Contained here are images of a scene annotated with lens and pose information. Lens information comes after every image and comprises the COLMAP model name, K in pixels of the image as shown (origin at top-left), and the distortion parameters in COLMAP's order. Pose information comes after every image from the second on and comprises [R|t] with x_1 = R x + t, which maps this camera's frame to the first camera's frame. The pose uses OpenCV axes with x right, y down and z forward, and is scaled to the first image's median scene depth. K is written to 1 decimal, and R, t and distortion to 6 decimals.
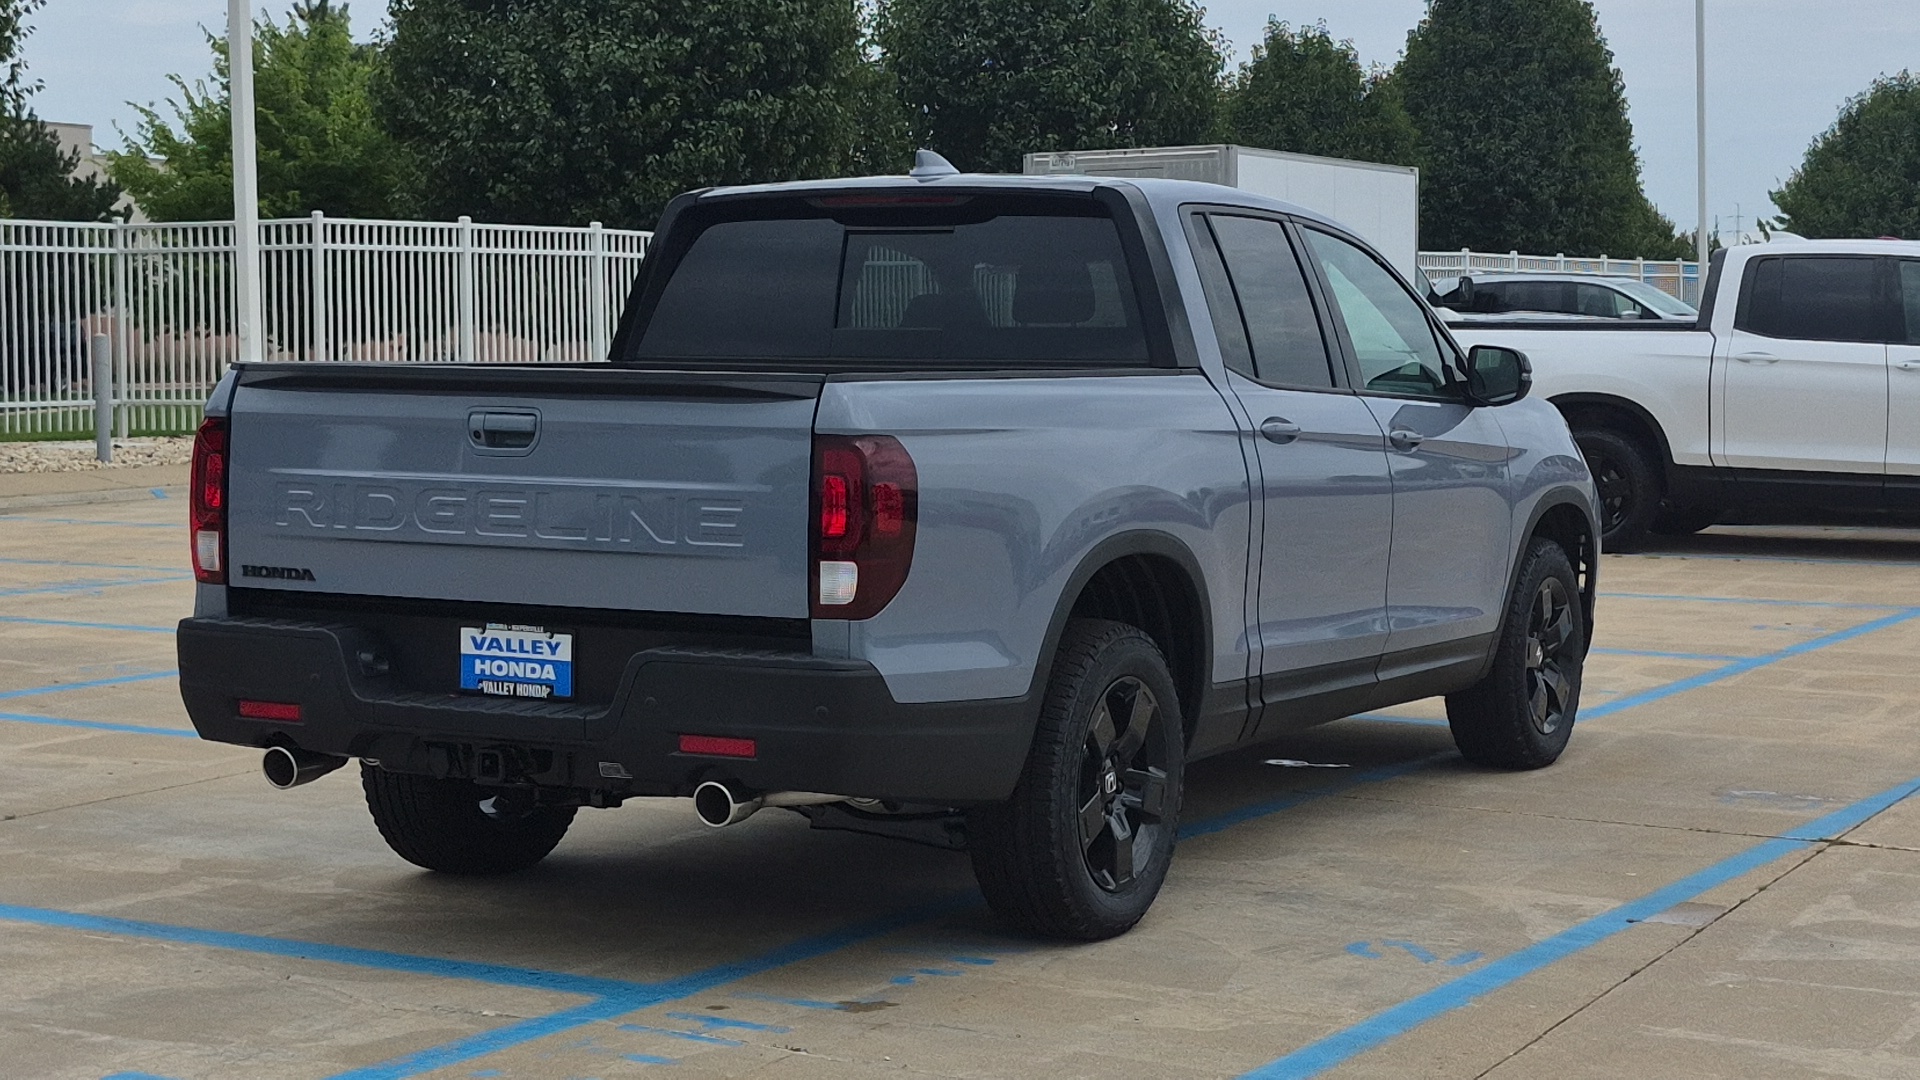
lens RADIAL K [[3268.7, 0, 967.9], [0, 3268.7, 542.9], [0, 0, 1]] dist [0.125944, 0.000000]
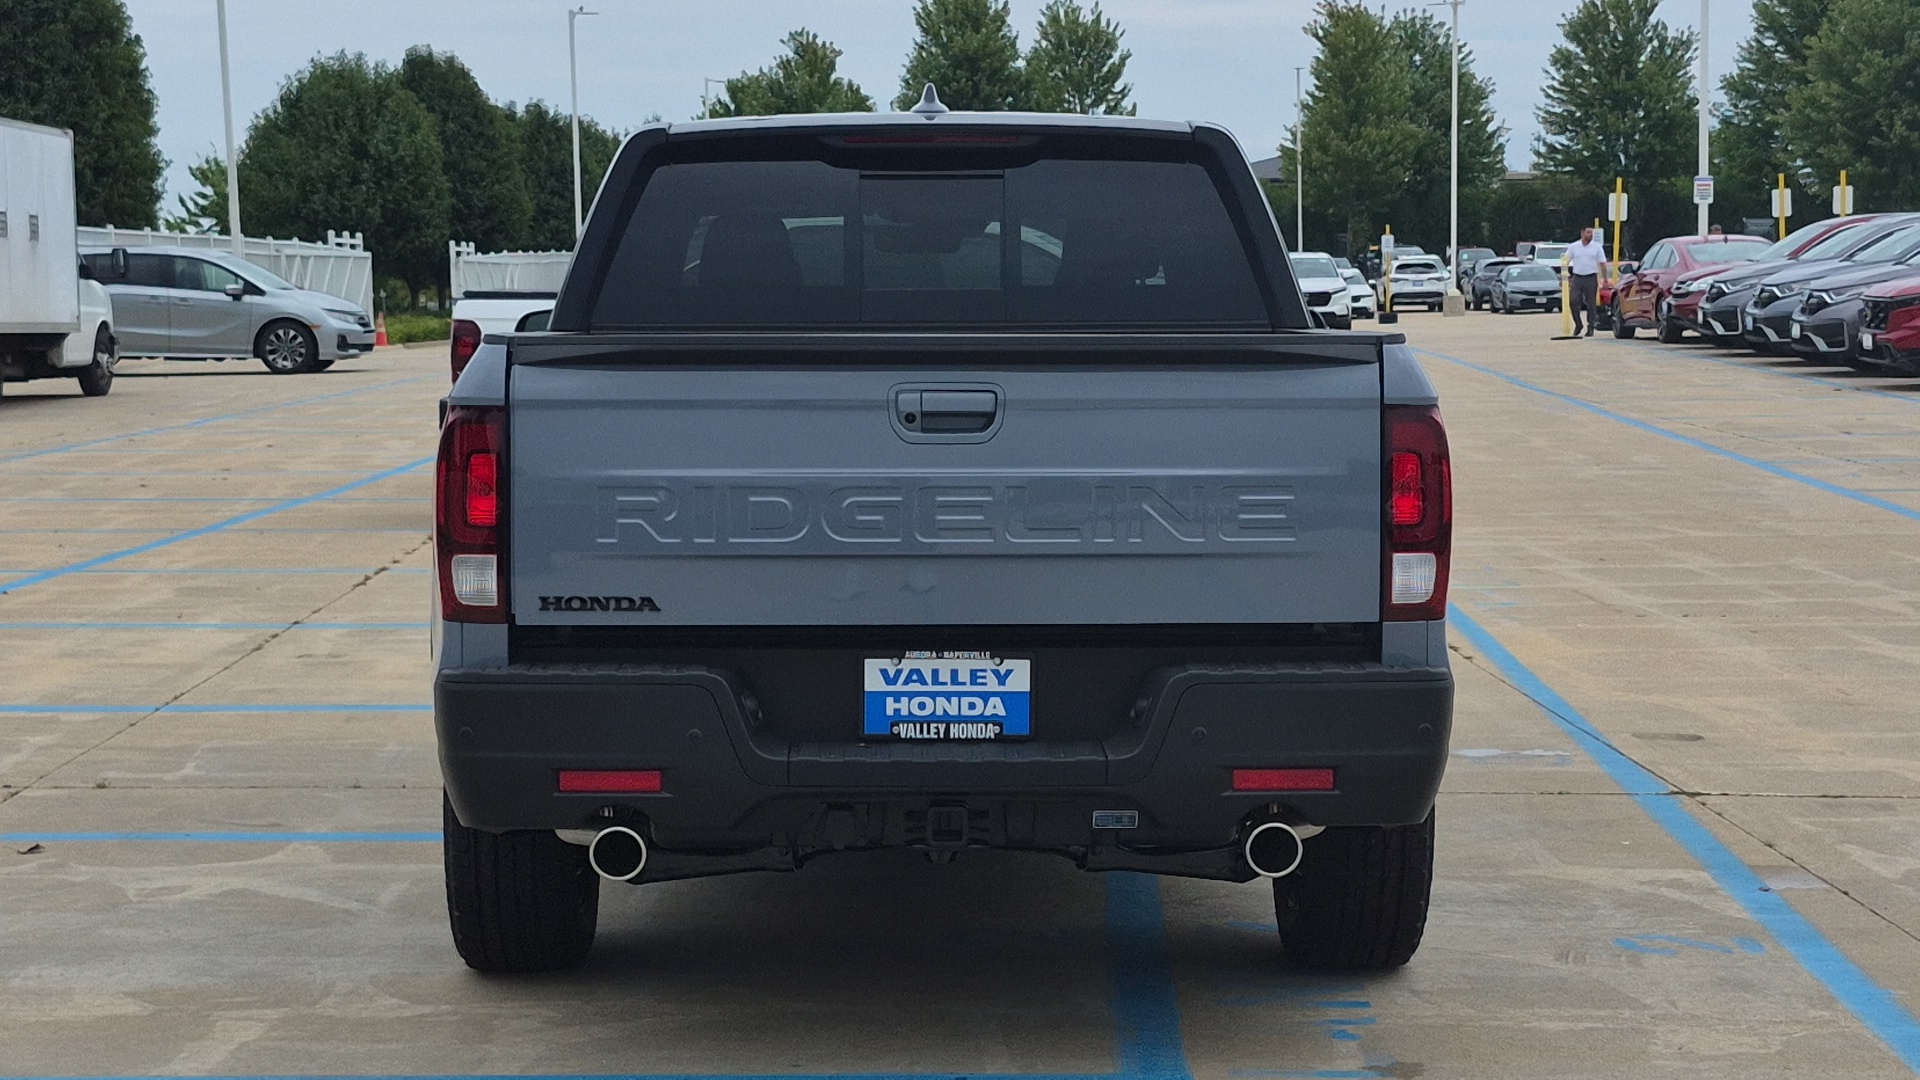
lens RADIAL K [[3268.7, 0, 960.4], [0, 3268.7, 540.8], [0, 0, 1]] dist [0.125944, 0.000000]
pose [[0.875021, -0.043677, 0.482111, -0.521716], [0.040706, 0.999033, 0.016628, -0.015596], [-0.482371, 0.005075, 0.875953, 0.287517]]
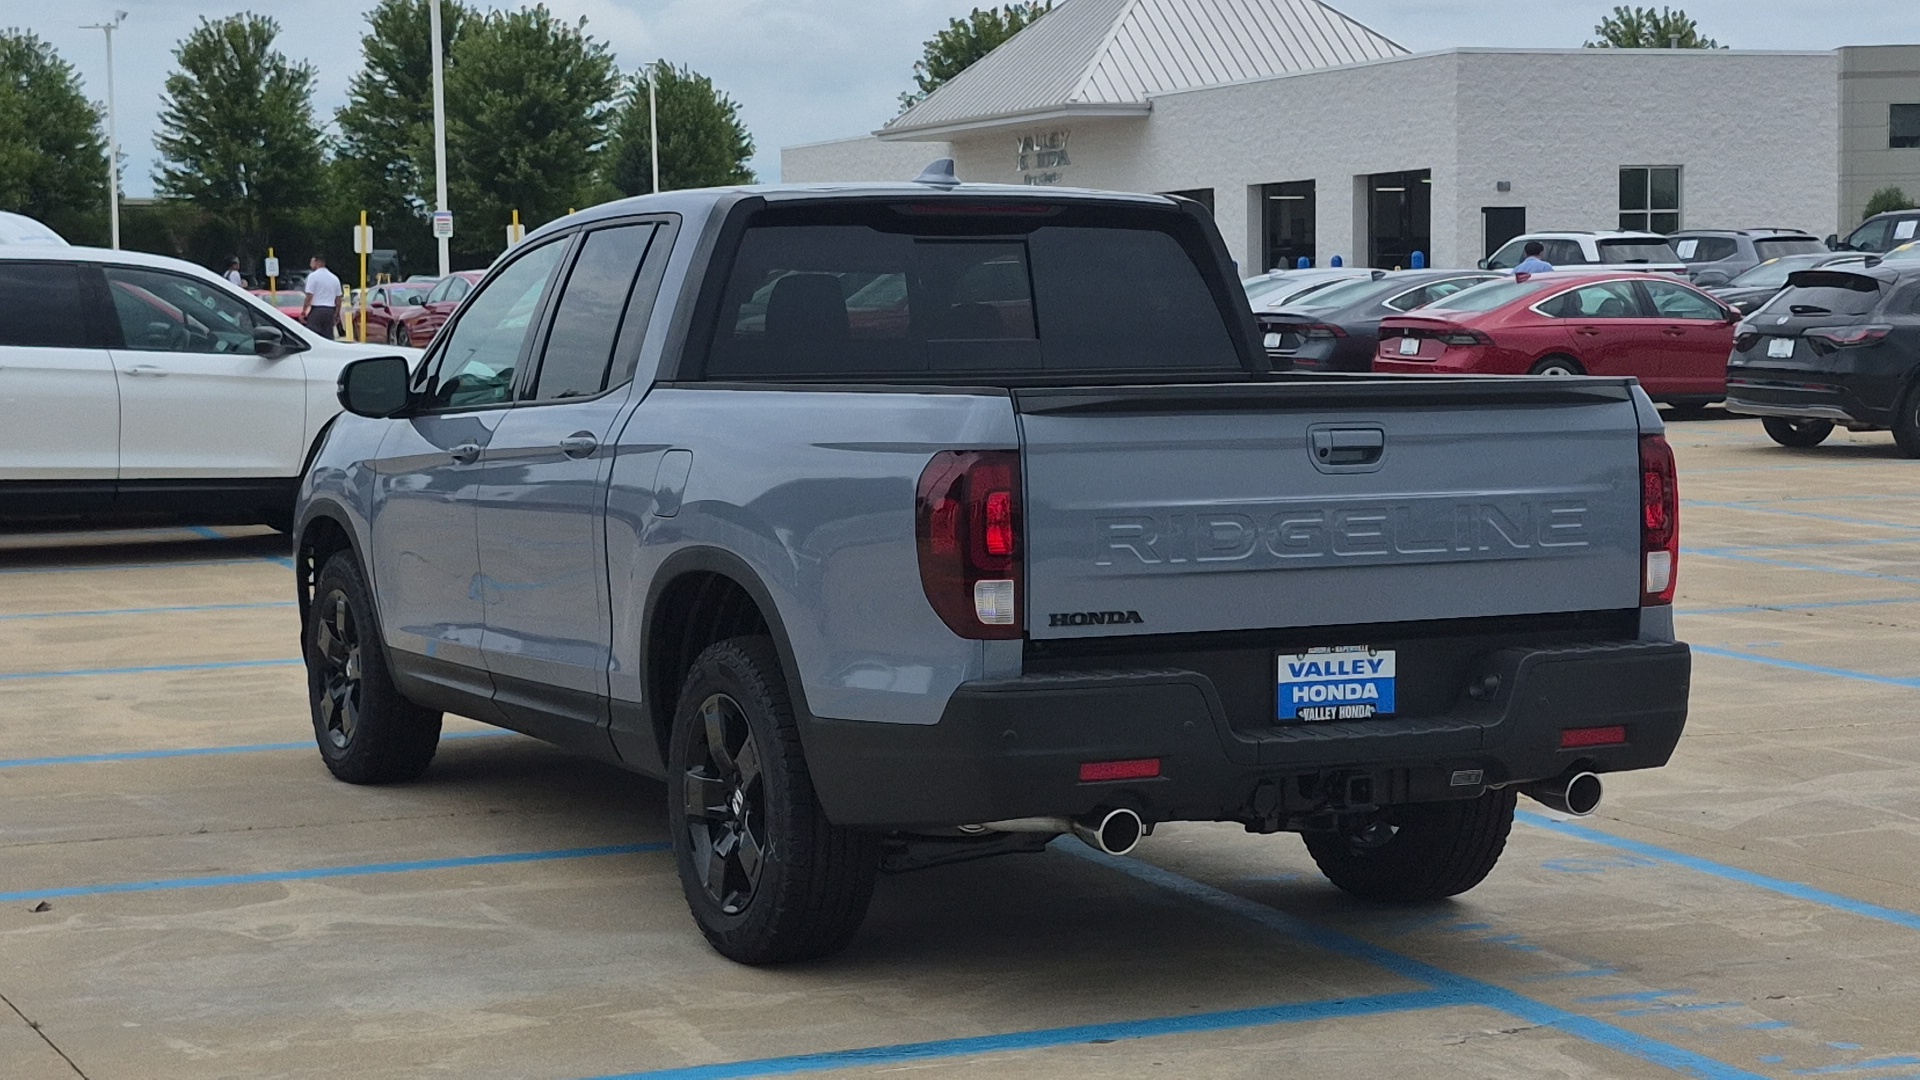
lens RADIAL K [[3268.7, 0, 966.9], [0, 3268.7, 539.0], [0, 0, 1]] dist [0.125944, 0.000000]
pose [[0.587622, -0.064190, 0.806585, -0.979668], [0.065620, 0.997345, 0.031565, -0.044473], [-0.806470, 0.034379, 0.590275, 0.511084]]
